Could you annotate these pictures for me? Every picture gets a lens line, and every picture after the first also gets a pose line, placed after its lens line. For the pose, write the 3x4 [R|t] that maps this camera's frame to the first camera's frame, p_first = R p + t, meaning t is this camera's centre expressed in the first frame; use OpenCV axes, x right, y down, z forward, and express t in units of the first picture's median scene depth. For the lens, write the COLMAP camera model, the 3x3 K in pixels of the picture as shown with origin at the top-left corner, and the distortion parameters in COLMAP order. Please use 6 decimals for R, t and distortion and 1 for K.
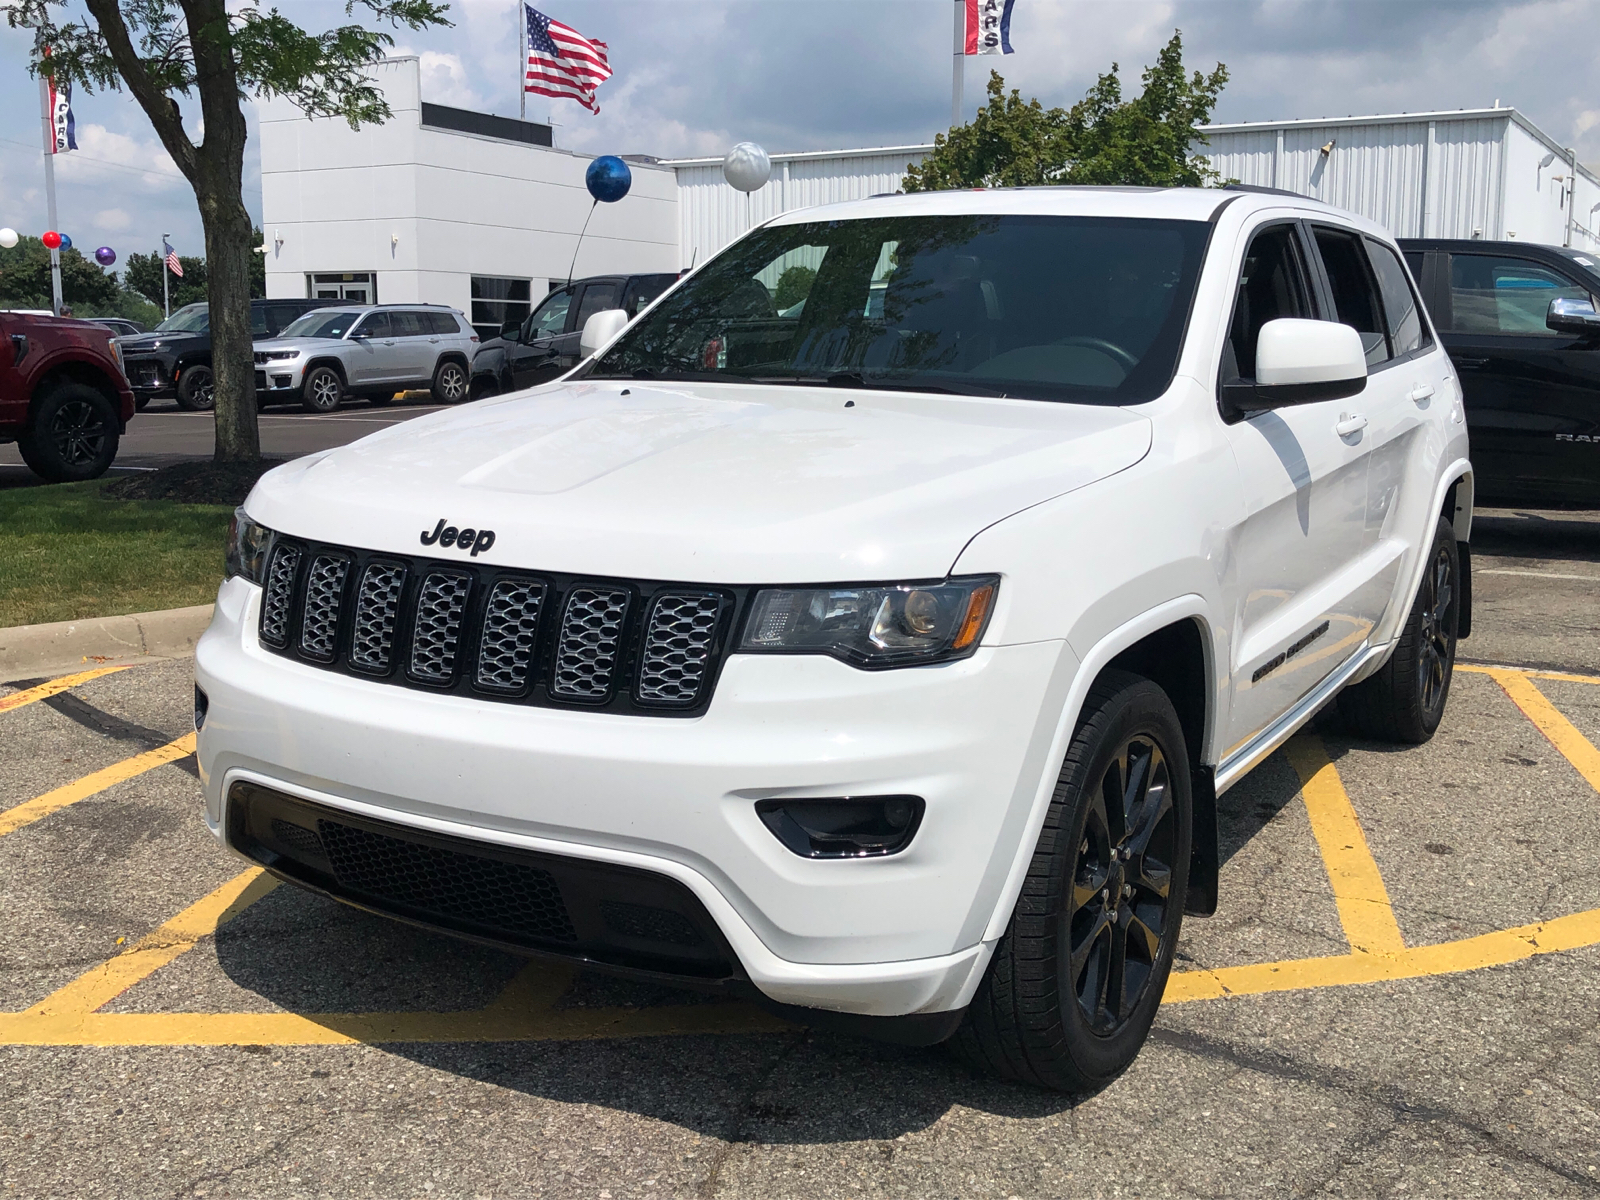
lens RADIAL K [[1687.1, 0, 797.8], [0, 1687.1, 523.6], [0, 0, 1]] dist [0.013285, -0.007611]
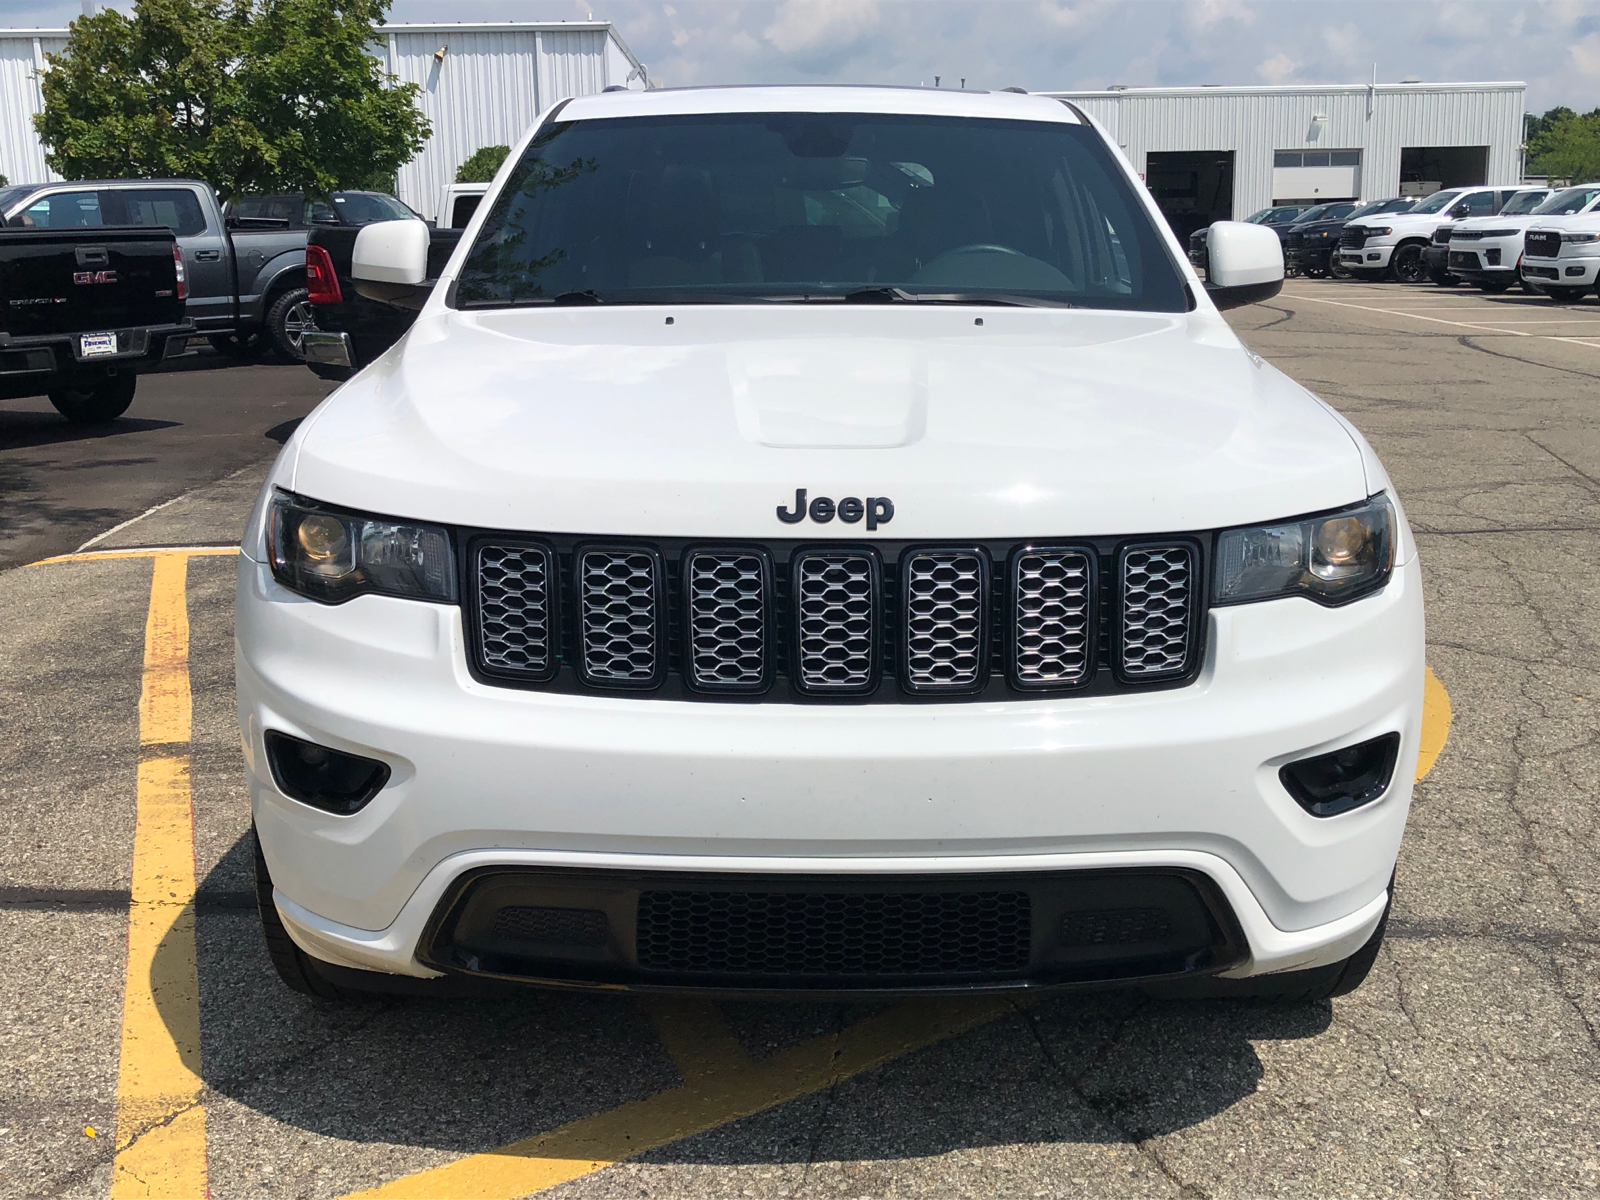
lens RADIAL K [[1678.2, 0, 798.7], [0, 1678.2, 564.4], [0, 0, 1]] dist [0.016813, -0.023402]
pose [[0.854244, -0.115001, 0.506993, -0.554634], [0.075619, 0.992341, 0.097681, -0.039966], [-0.514344, -0.045105, 0.856397, 0.299825]]
